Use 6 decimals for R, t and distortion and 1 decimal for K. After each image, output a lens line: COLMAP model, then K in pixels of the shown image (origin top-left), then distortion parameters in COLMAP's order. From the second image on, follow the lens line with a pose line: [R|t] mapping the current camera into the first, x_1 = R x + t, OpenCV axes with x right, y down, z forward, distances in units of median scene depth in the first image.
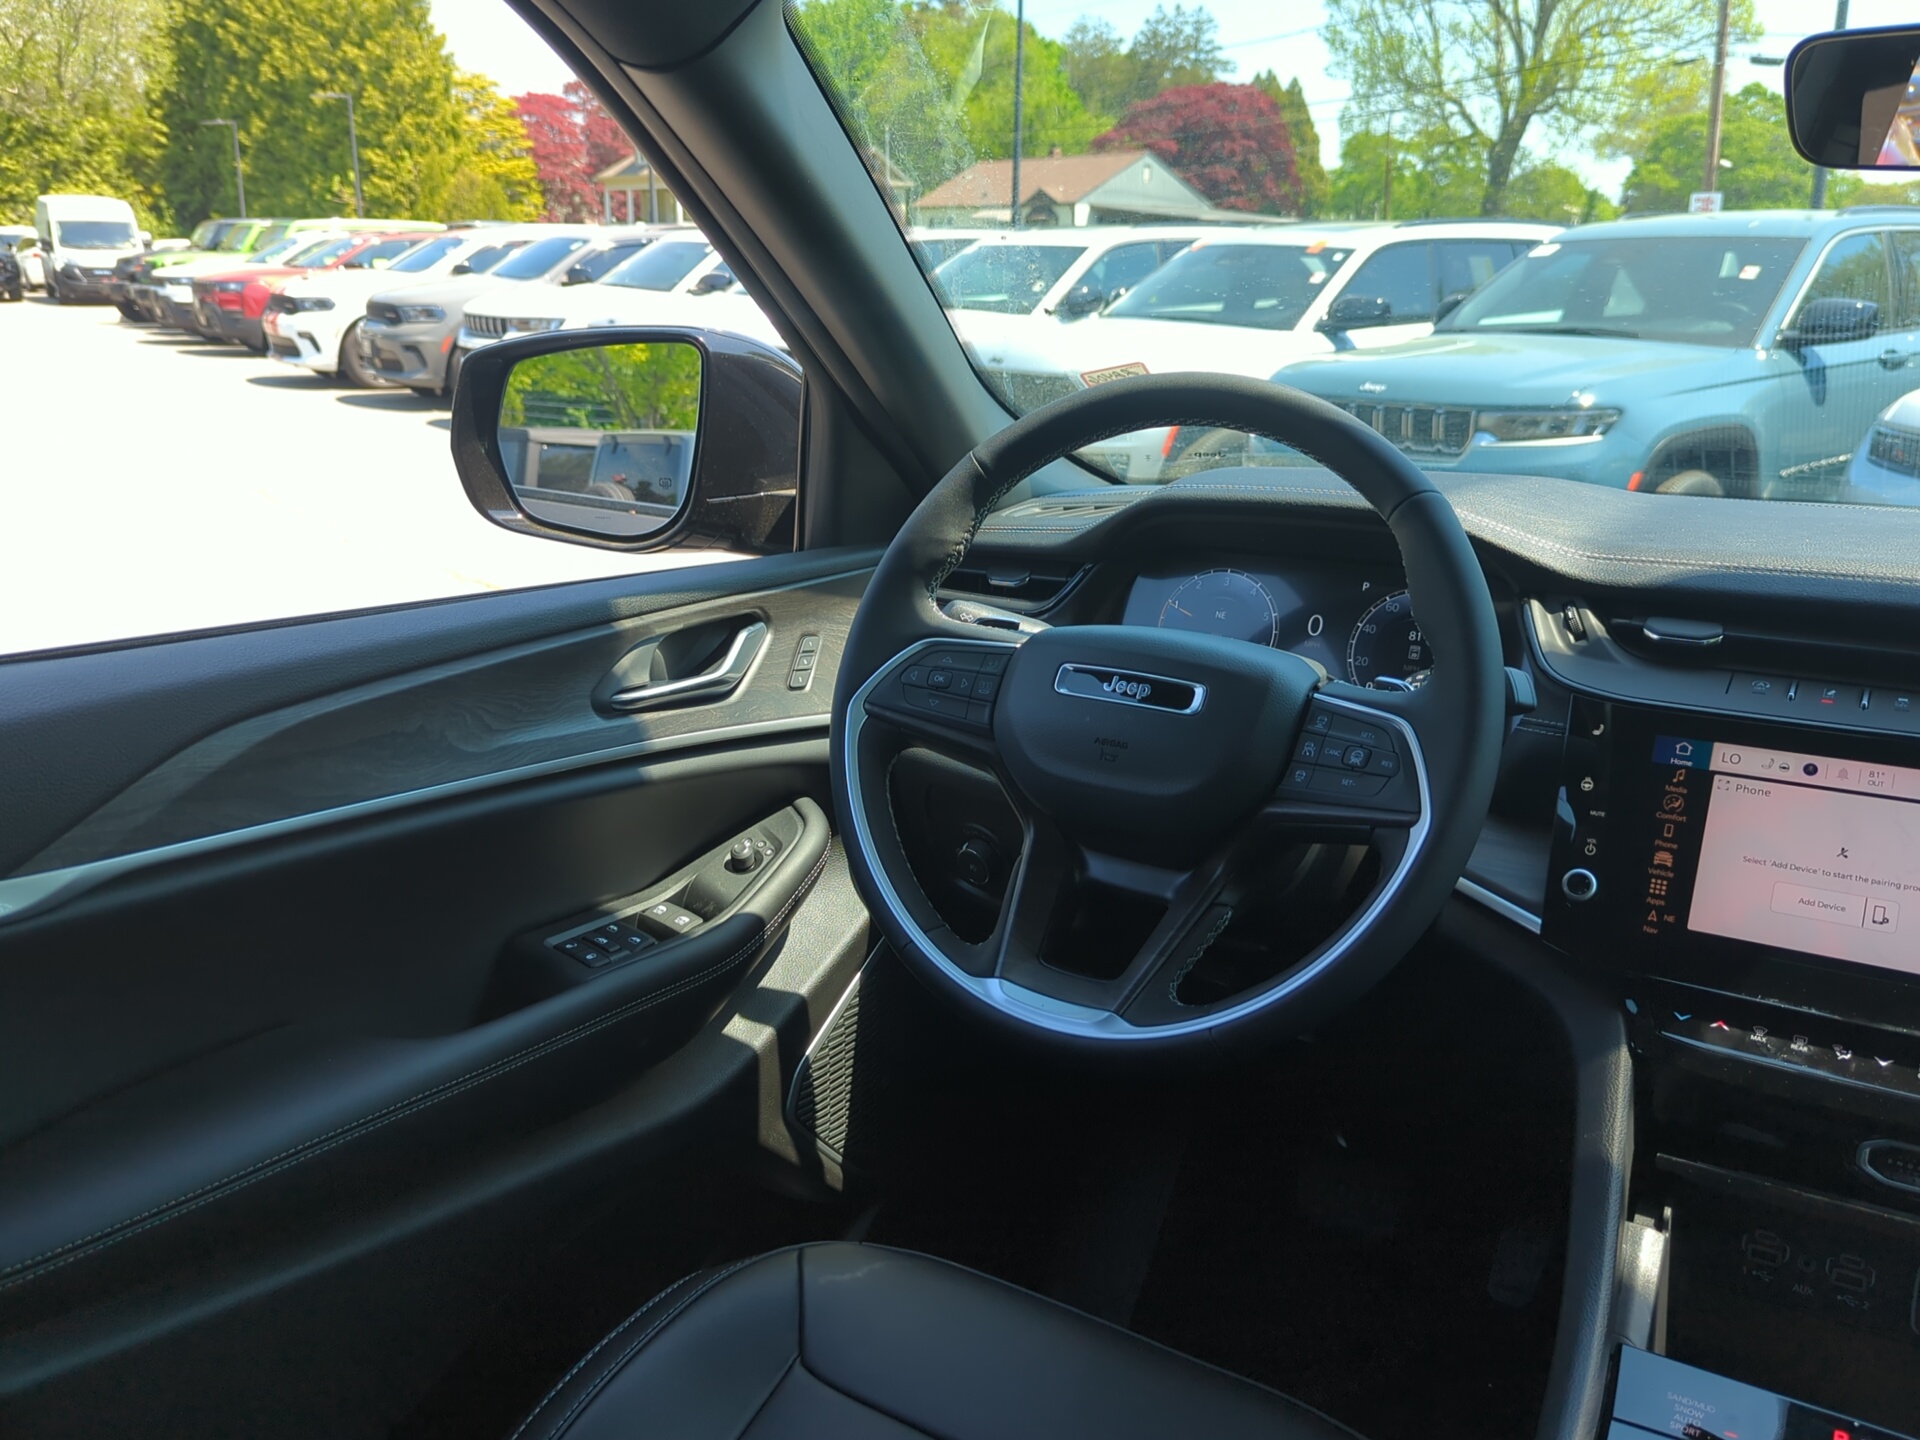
lens RADIAL K [[1561.8, 0, 972.4], [0, 1561.8, 692.4], [0, 0, 1]] dist [0.066287, -0.057086]
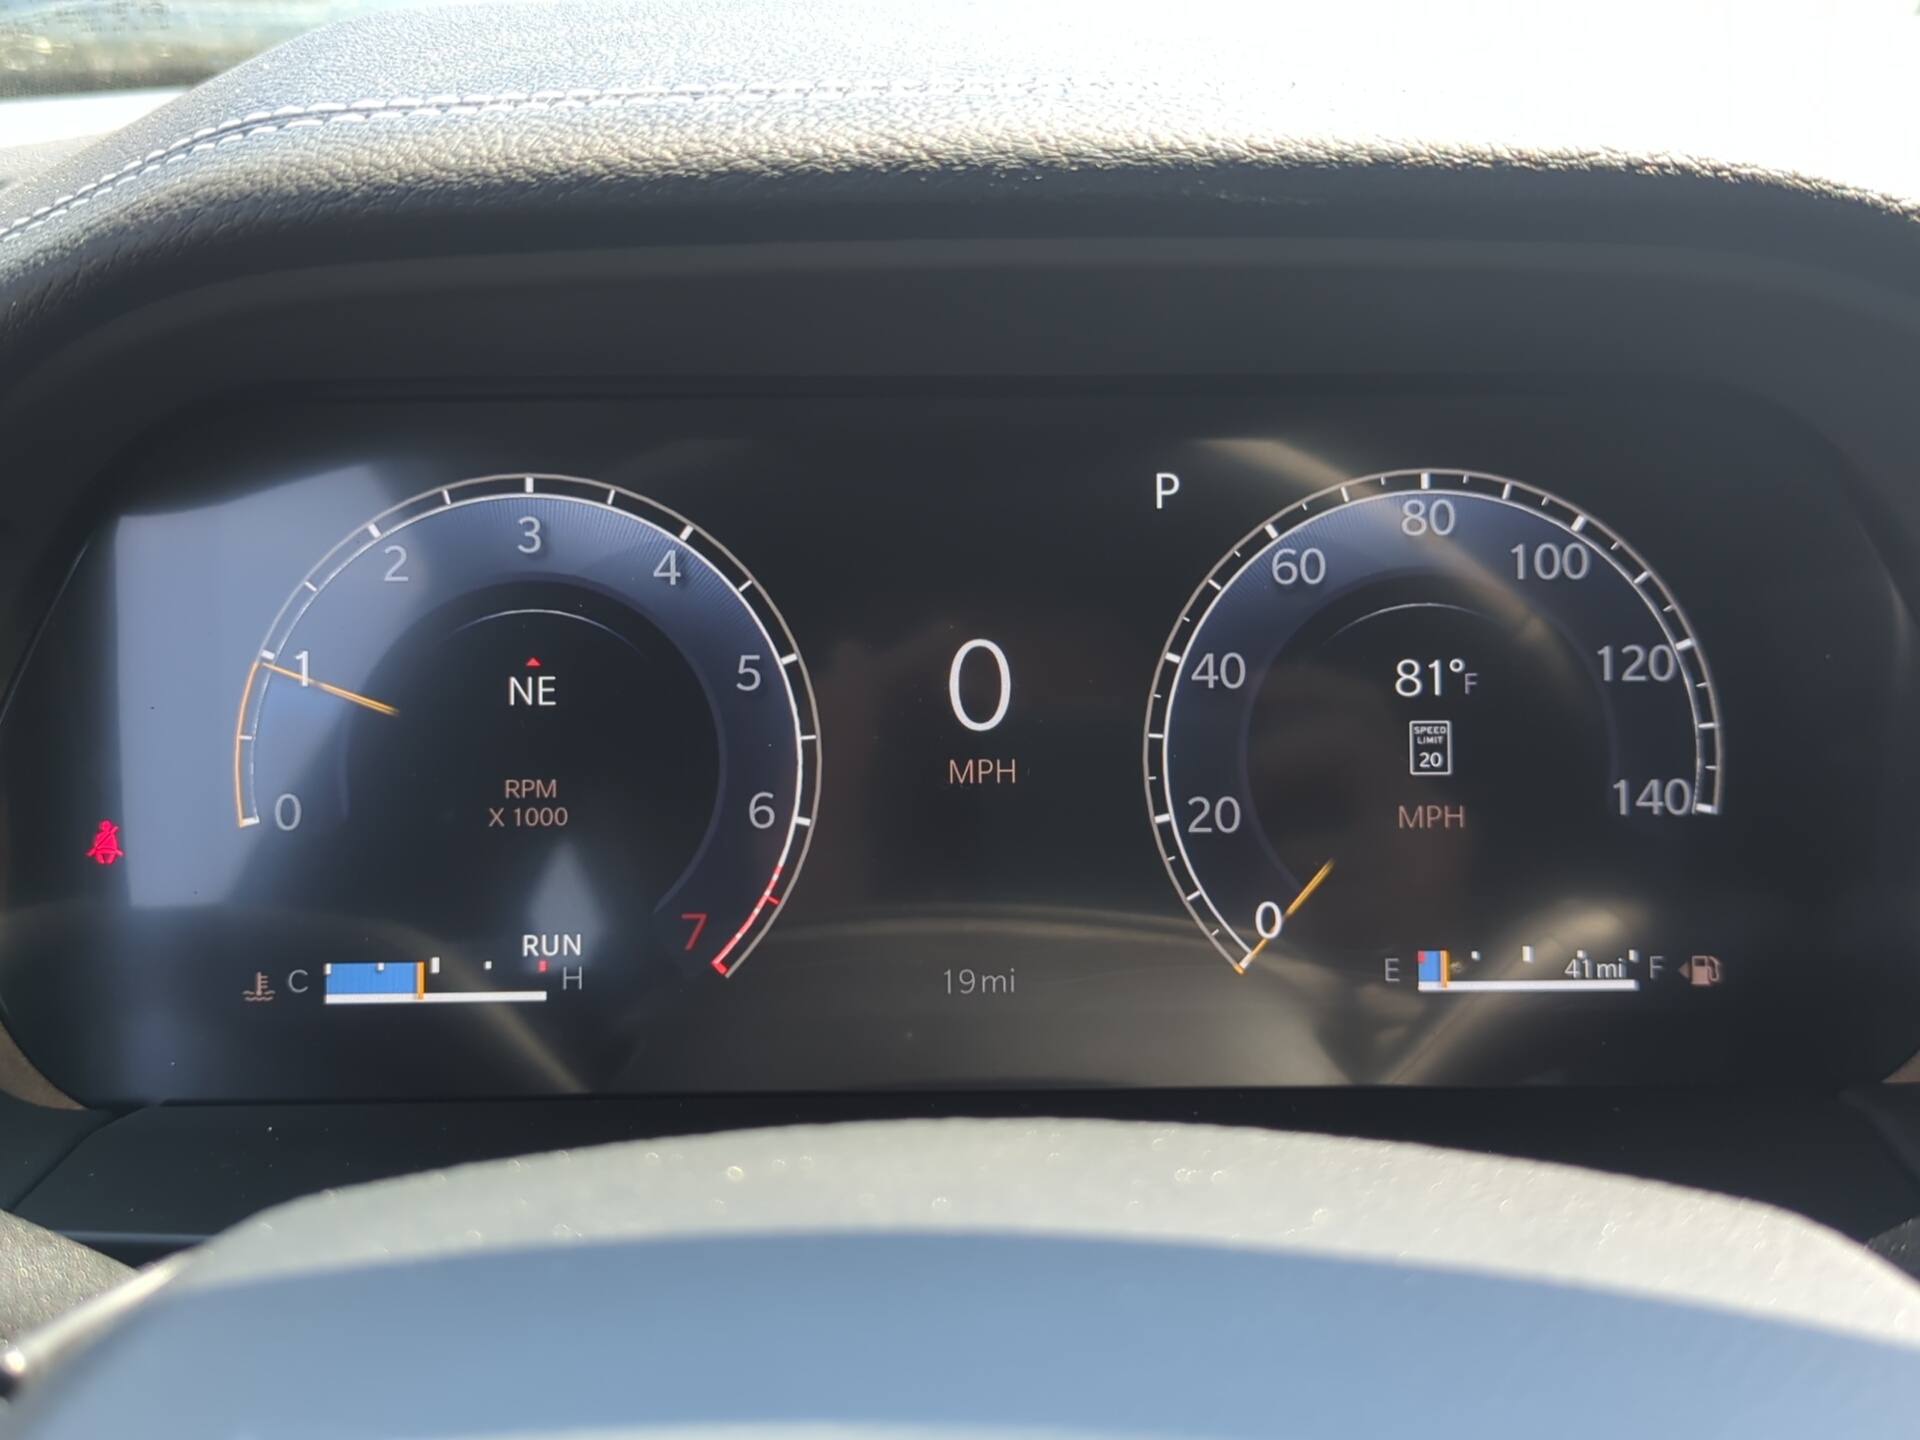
lens RADIAL K [[1561.8, 0, 907.3], [0, 1561.8, 693.9], [0, 0, 1]] dist [0.066287, -0.057086]
pose [[0.833634, -0.198103, 0.515567, 0.109956], [0.138790, 0.978646, 0.151624, -0.090938], [-0.534595, -0.054844, 0.843327, 0.965217]]
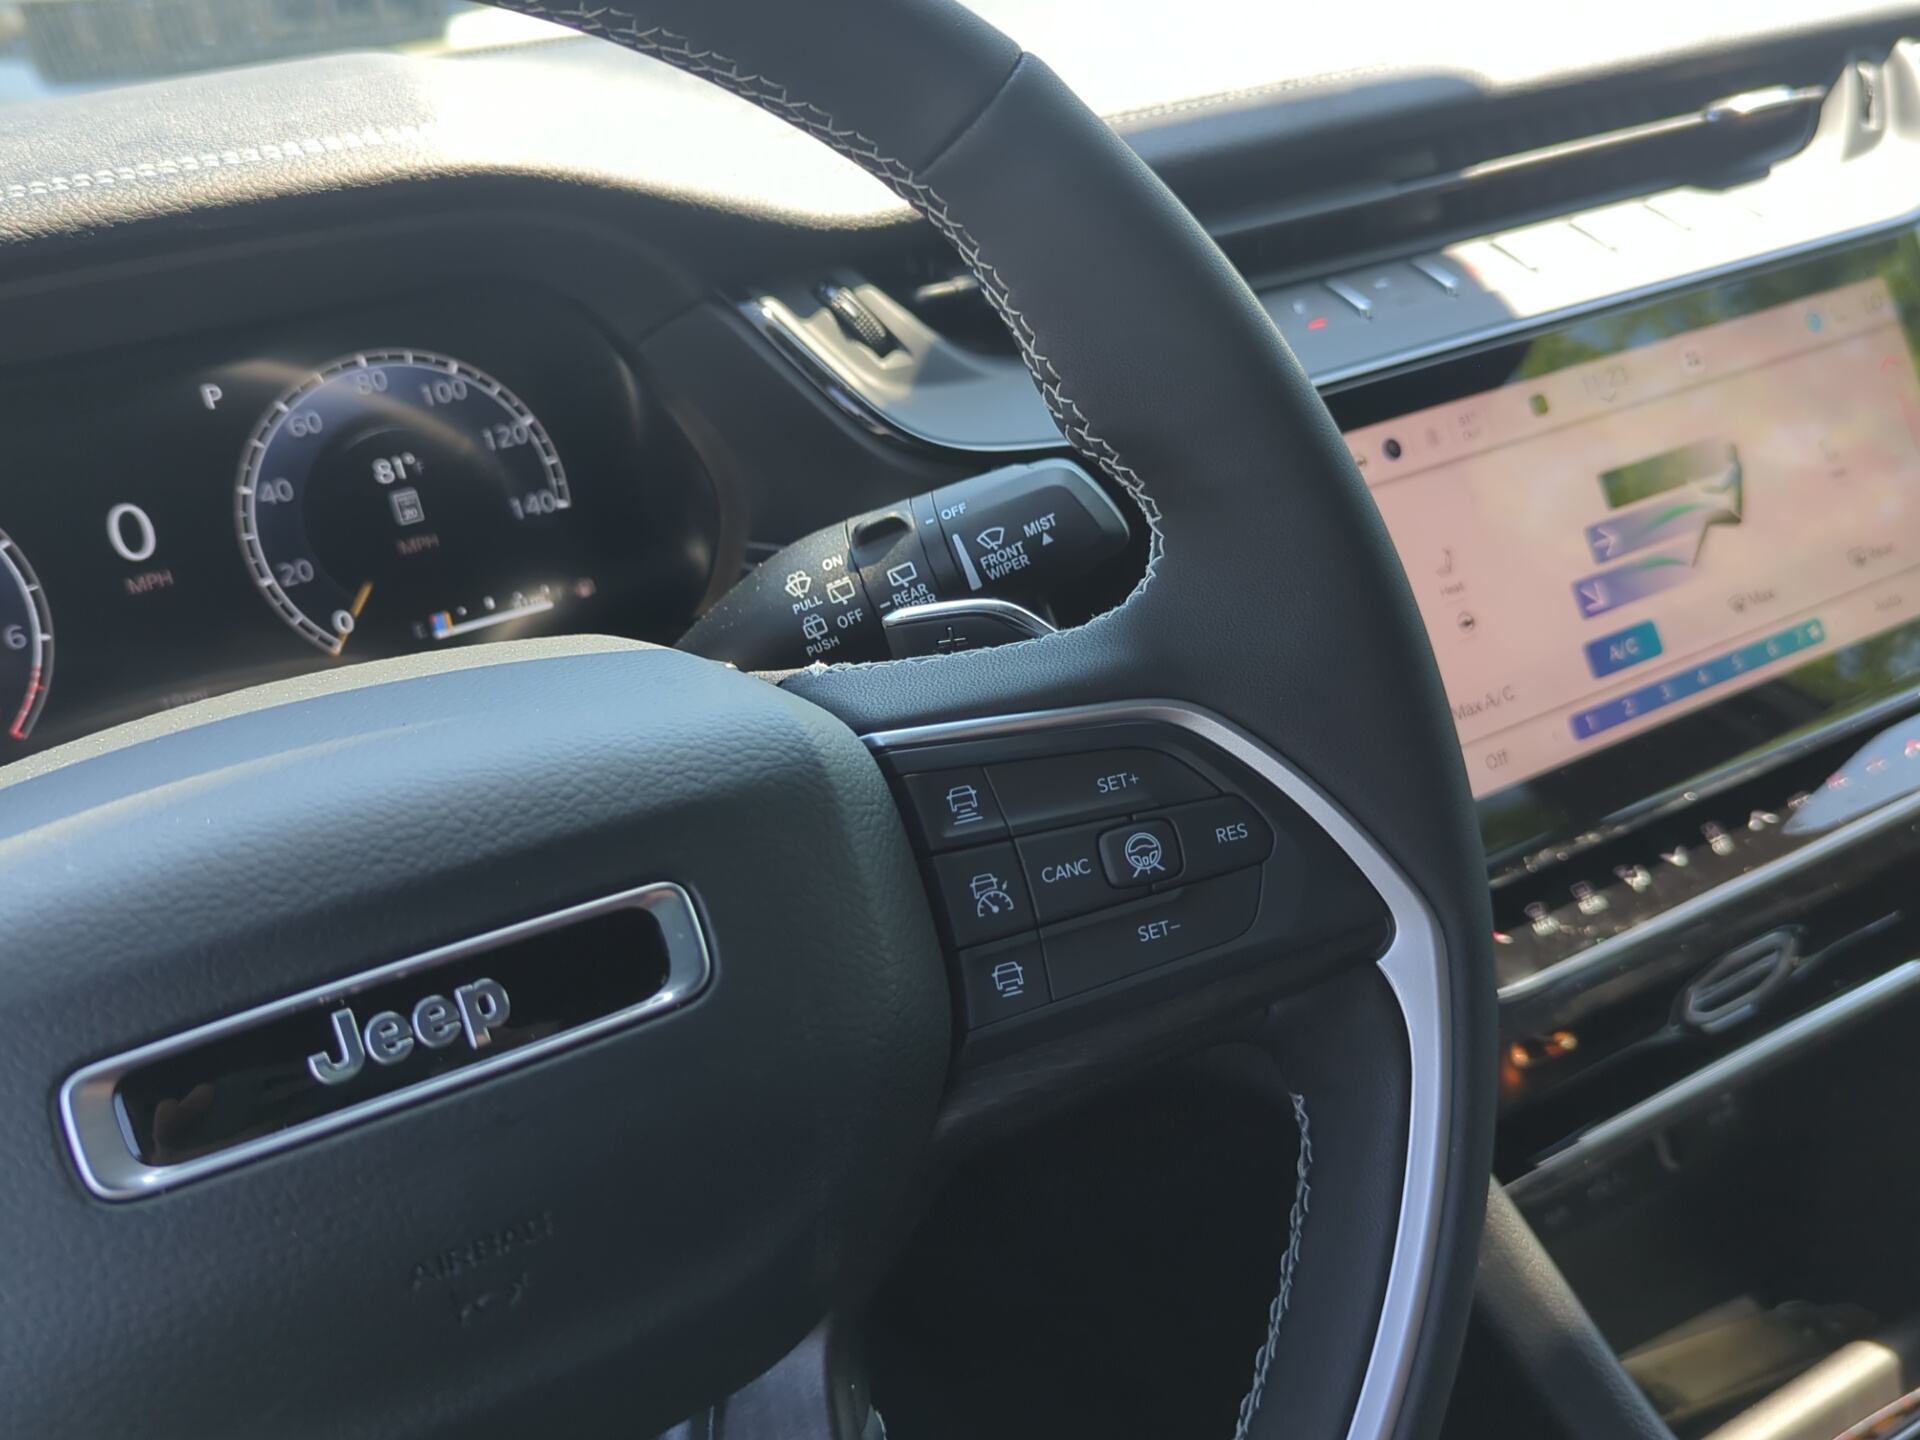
lens RADIAL K [[1867.5, 0, 995.6], [0, 1867.5, 685.8], [0, 0, 1]] dist [0.012306, 0.000000]
pose [[0.464955, -0.432961, 0.772245, -0.063748], [0.289241, 0.898686, 0.329703, -0.116886], [-0.836754, 0.070067, 0.543078, 0.682819]]
